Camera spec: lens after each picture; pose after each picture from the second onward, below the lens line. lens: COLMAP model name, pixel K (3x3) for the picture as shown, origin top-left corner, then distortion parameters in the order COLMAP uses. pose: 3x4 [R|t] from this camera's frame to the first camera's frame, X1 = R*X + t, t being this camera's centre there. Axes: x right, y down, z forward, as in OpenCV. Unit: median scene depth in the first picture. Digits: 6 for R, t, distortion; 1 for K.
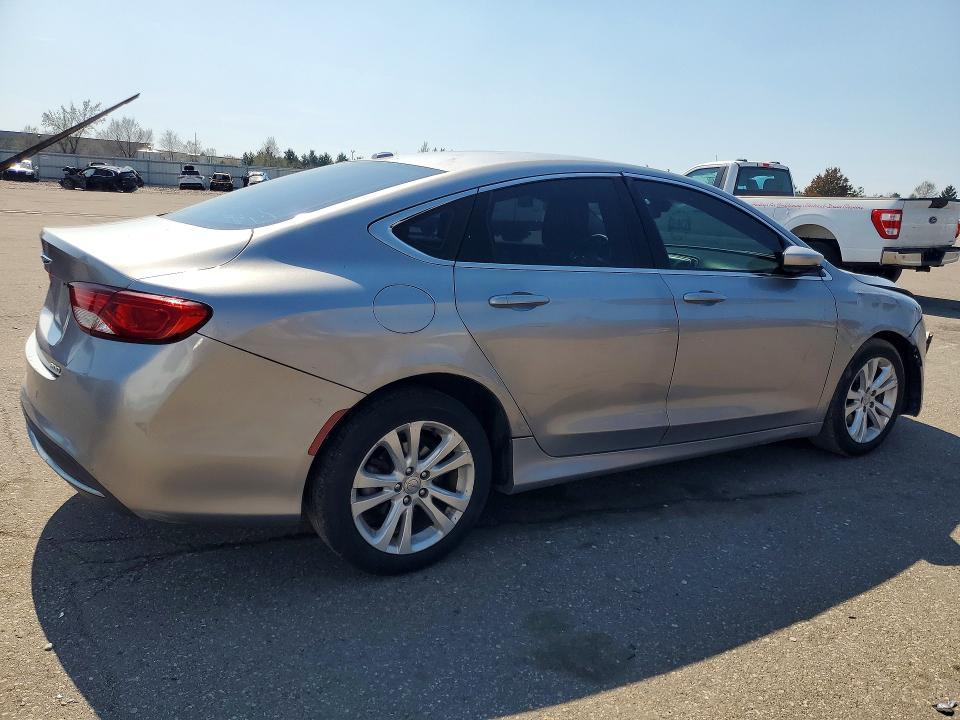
lens RADIAL K [[777.3, 0, 480.0], [0, 777.3, 360.0], [0, 0, 1]] dist [0.032245, -0.000140]
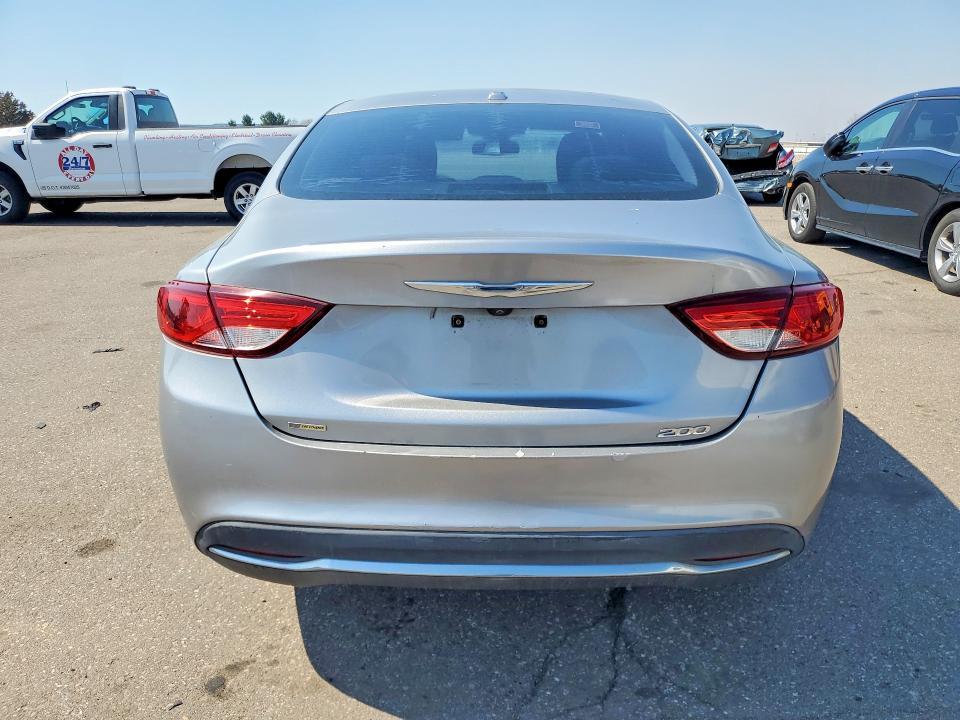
lens RADIAL K [[758.9, 0, 480.0], [0, 758.9, 360.0], [0, 0, 1]] dist [0.003388, -0.006766]
pose [[0.536504, -0.275501, 0.797661, -0.246843], [0.194211, 0.960147, 0.200996, -0.047277], [-0.821246, 0.047079, 0.568628, 0.167097]]
